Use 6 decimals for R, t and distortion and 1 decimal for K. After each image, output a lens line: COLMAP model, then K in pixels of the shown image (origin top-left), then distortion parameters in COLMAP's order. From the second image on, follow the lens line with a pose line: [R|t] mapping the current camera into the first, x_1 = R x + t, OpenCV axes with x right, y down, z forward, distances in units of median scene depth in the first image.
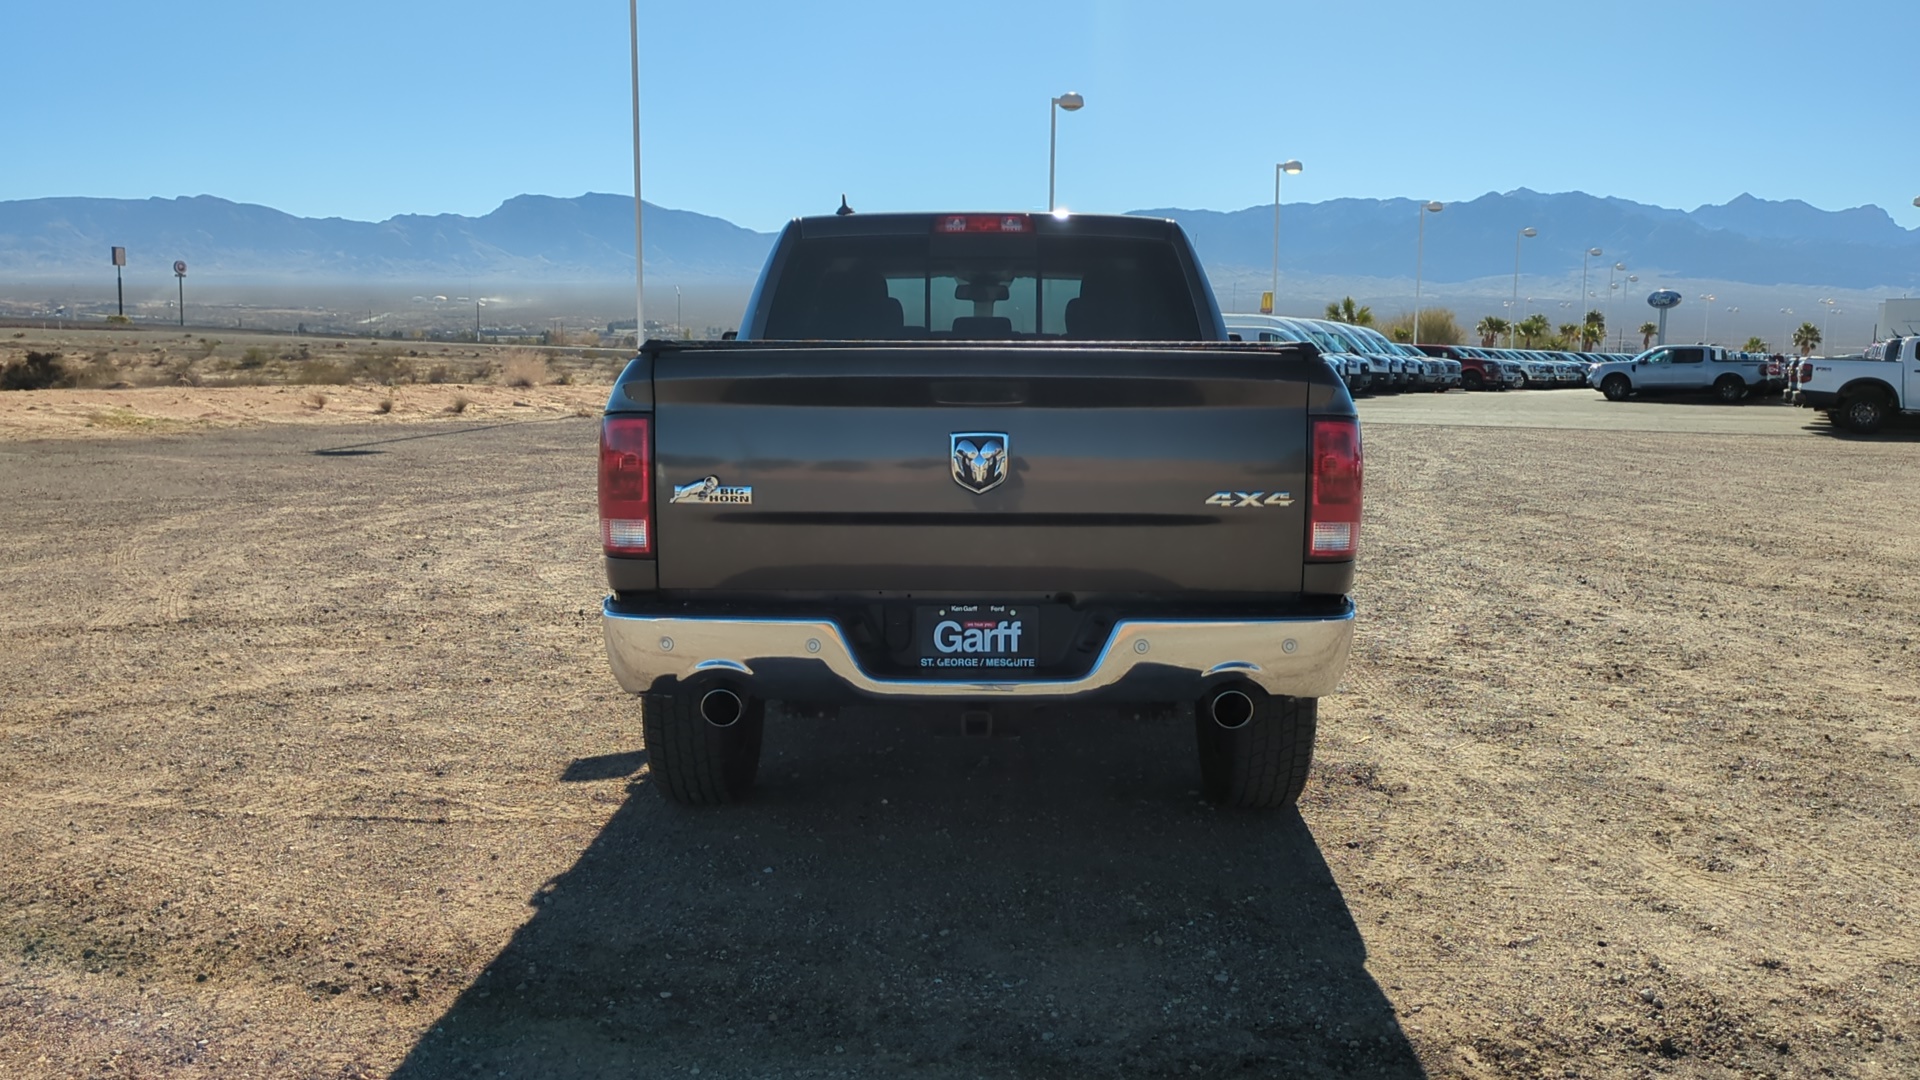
lens RADIAL K [[1667.1, 0, 978.0], [0, 1667.1, 538.3], [0, 0, 1]] dist [0.060694, -0.096009]
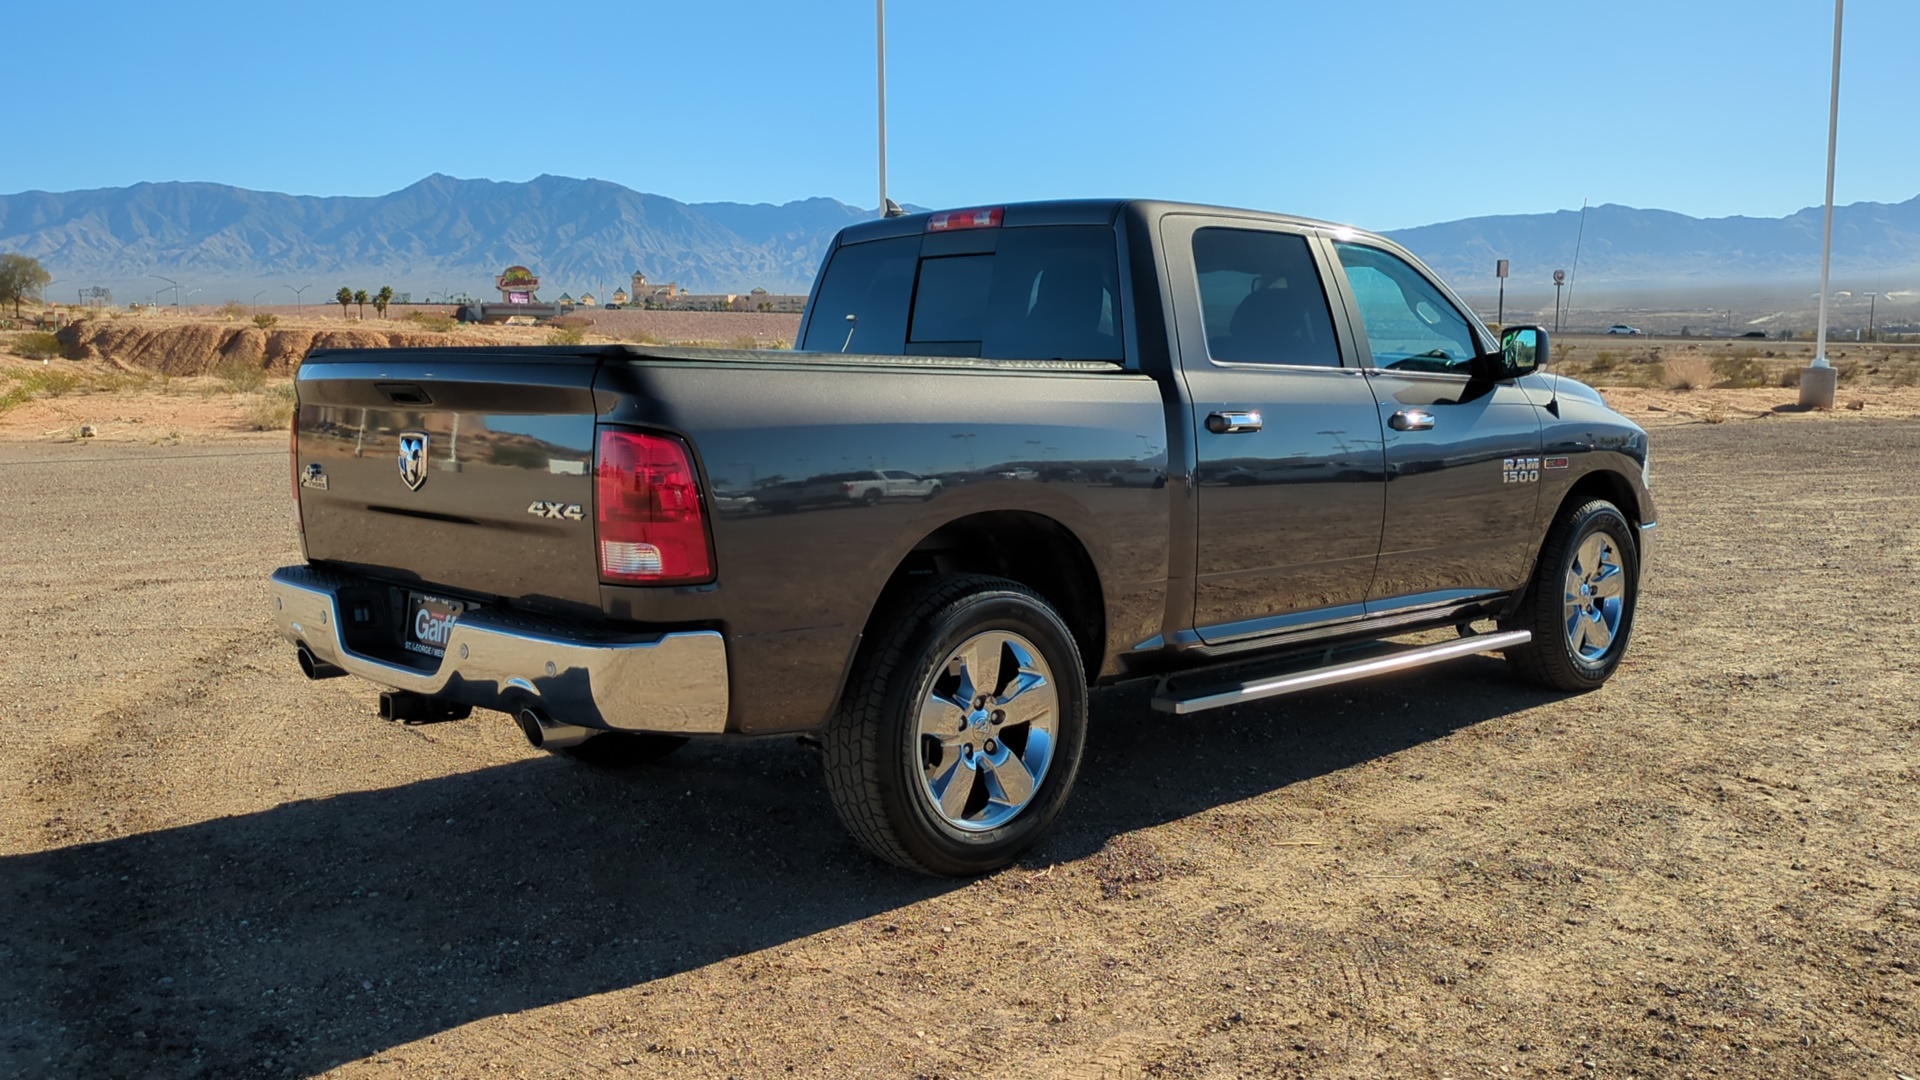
lens RADIAL K [[1650.4, 0, 978.3], [0, 1650.4, 538.4], [0, 0, 1]] dist [0.105966, -0.103071]
pose [[0.706533, 0.068251, -0.704381, 0.979176], [-0.069286, 0.997228, 0.027128, -0.048917], [0.704280, 0.029637, 0.709303, 0.493252]]
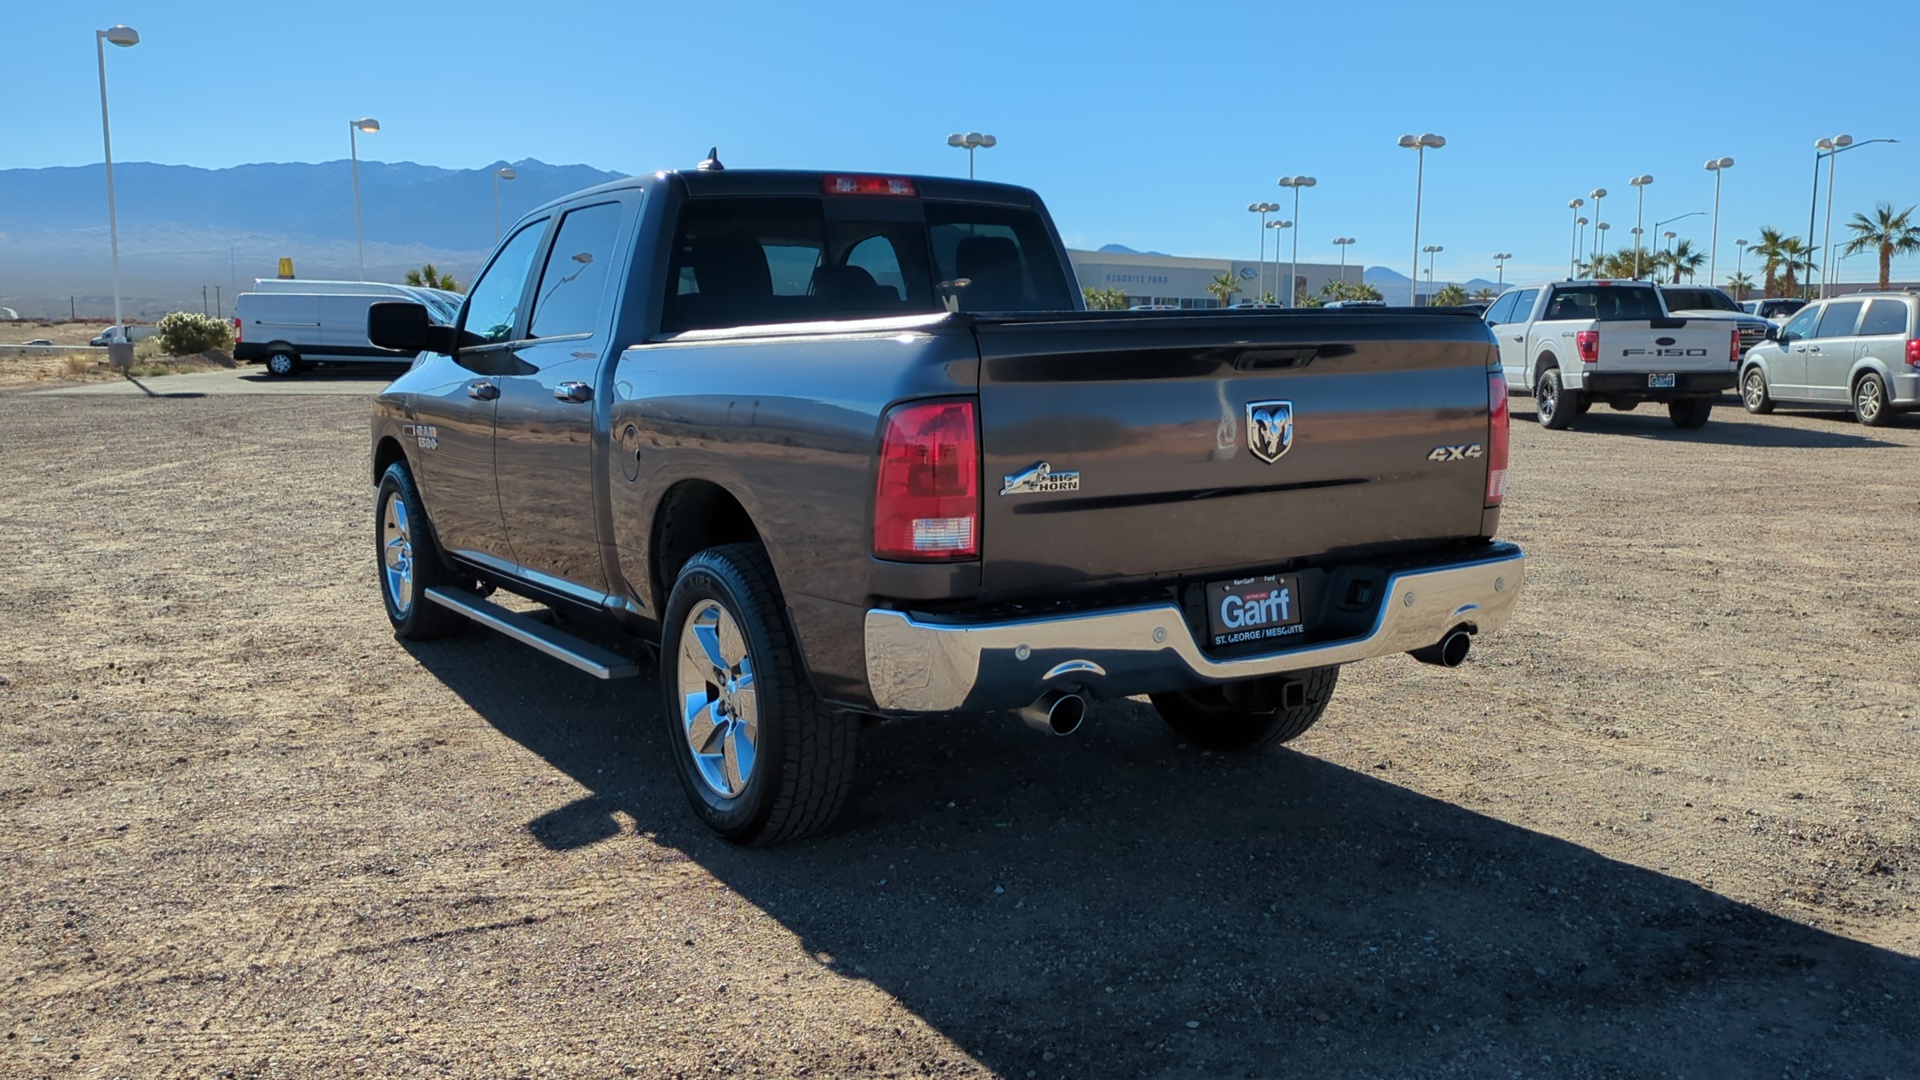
lens RADIAL K [[1667.1, 0, 978.0], [0, 1667.1, 538.3], [0, 0, 1]] dist [0.060694, -0.096009]
pose [[0.840813, -0.086225, 0.534415, -0.664988], [0.076091, 0.996257, 0.041025, -0.035663], [-0.535952, 0.006169, 0.844226, 0.251104]]
